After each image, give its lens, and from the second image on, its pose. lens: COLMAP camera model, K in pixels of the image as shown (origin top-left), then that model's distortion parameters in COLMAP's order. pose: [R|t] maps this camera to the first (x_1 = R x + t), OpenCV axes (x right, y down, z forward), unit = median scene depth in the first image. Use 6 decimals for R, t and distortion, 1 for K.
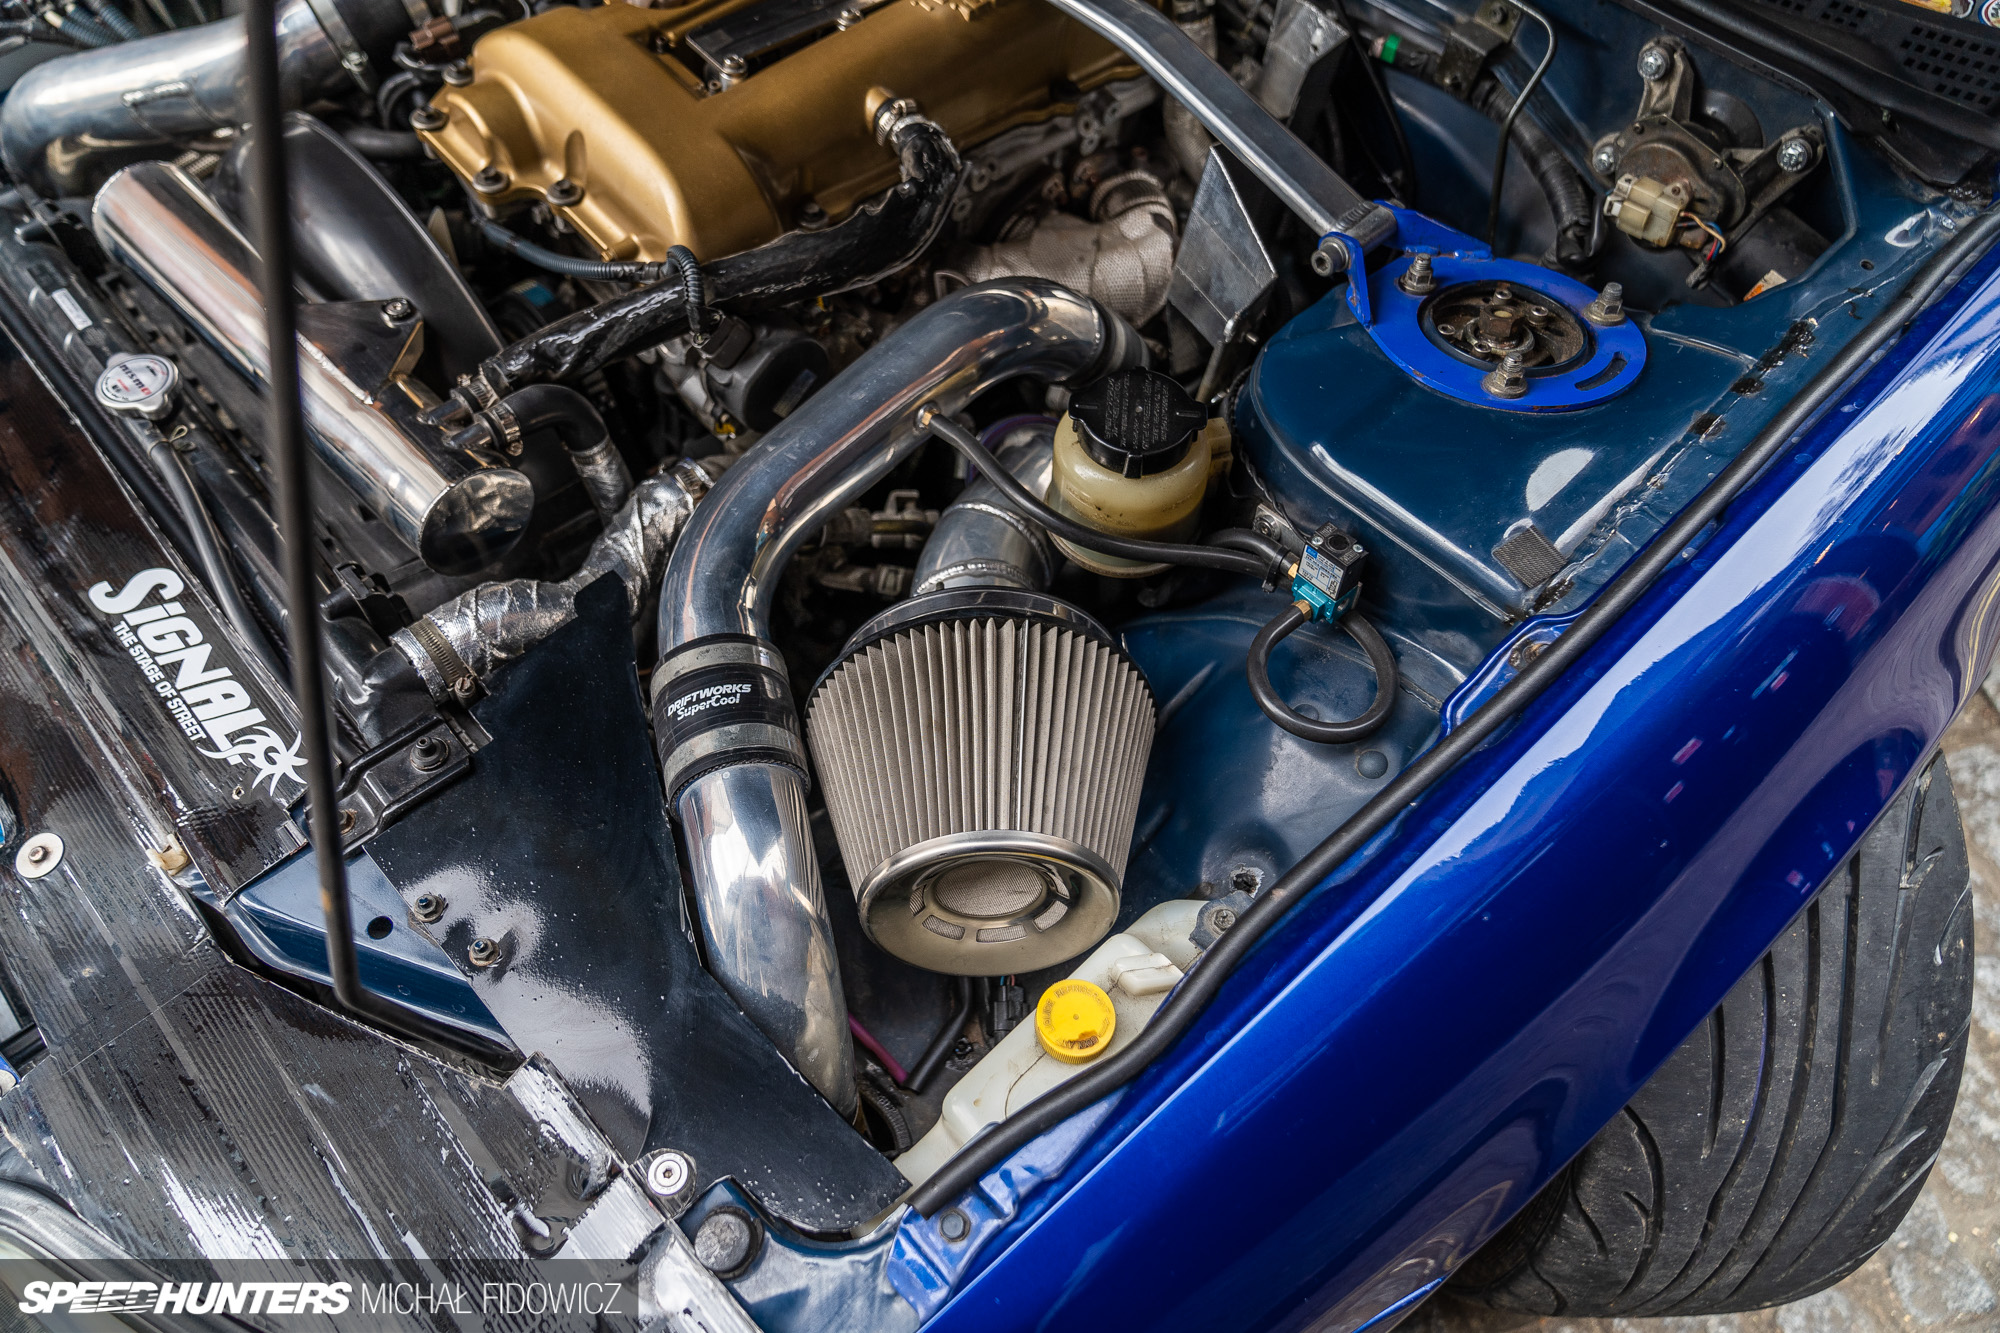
lens RADIAL K [[1360.2, 0, 1000.0], [0, 1360.2, 666.5], [0, 0, 1]] dist [-0.035213, -0.002683]
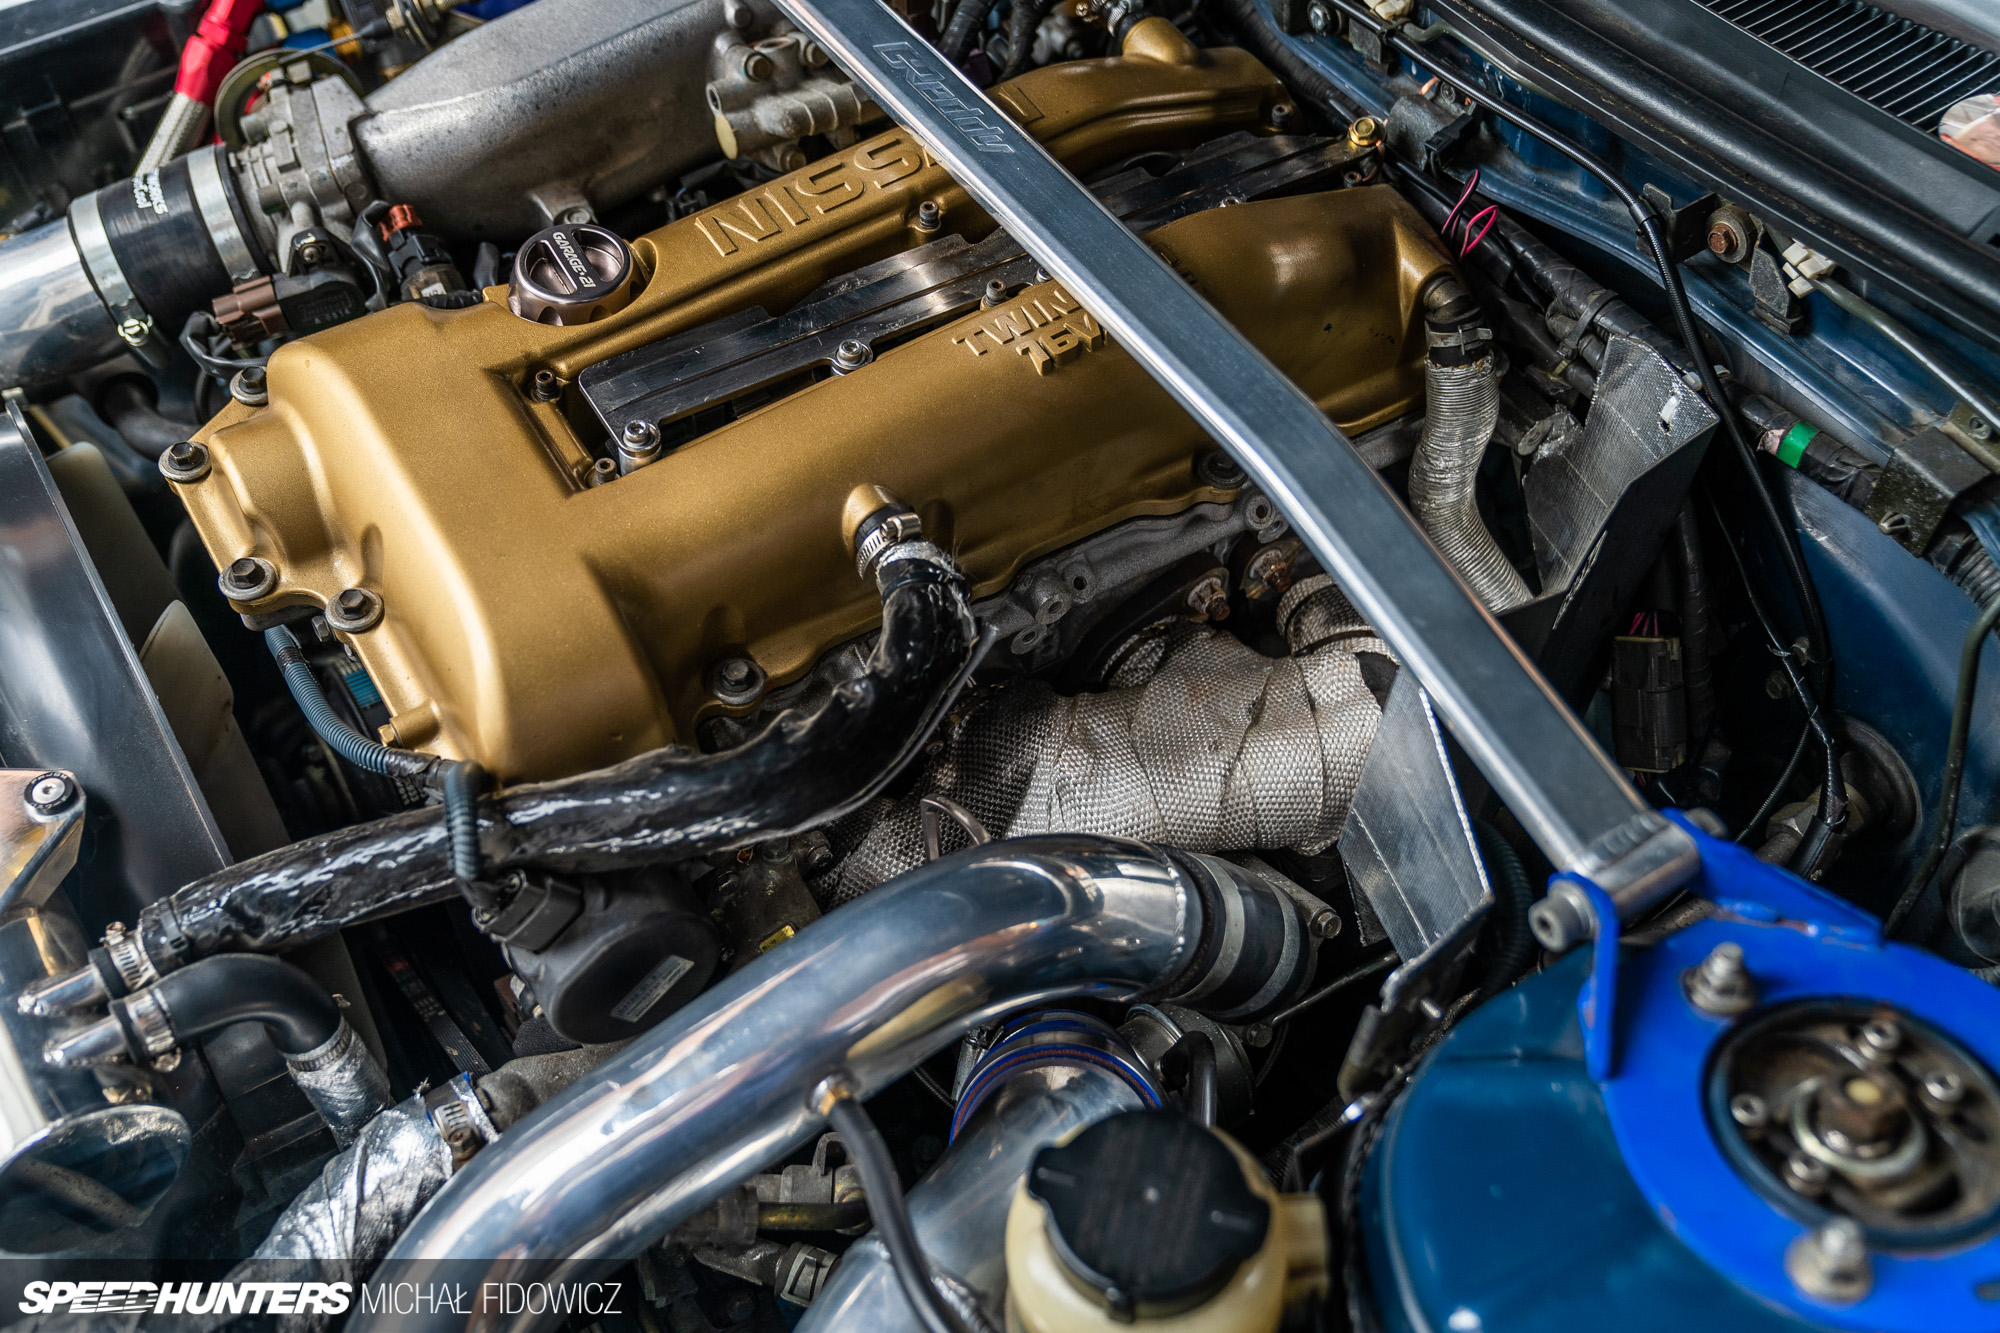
lens RADIAL K [[2103.1, 0, 1000.0], [0, 2103.1, 666.5], [0, 0, 1]] dist [-0.022749, 0.023313]
pose [[0.977530, 0.109356, -0.180209, 0.149083], [-0.129854, 0.985834, -0.106152, -0.260147], [0.166048, 0.127168, 0.977884, 0.098903]]
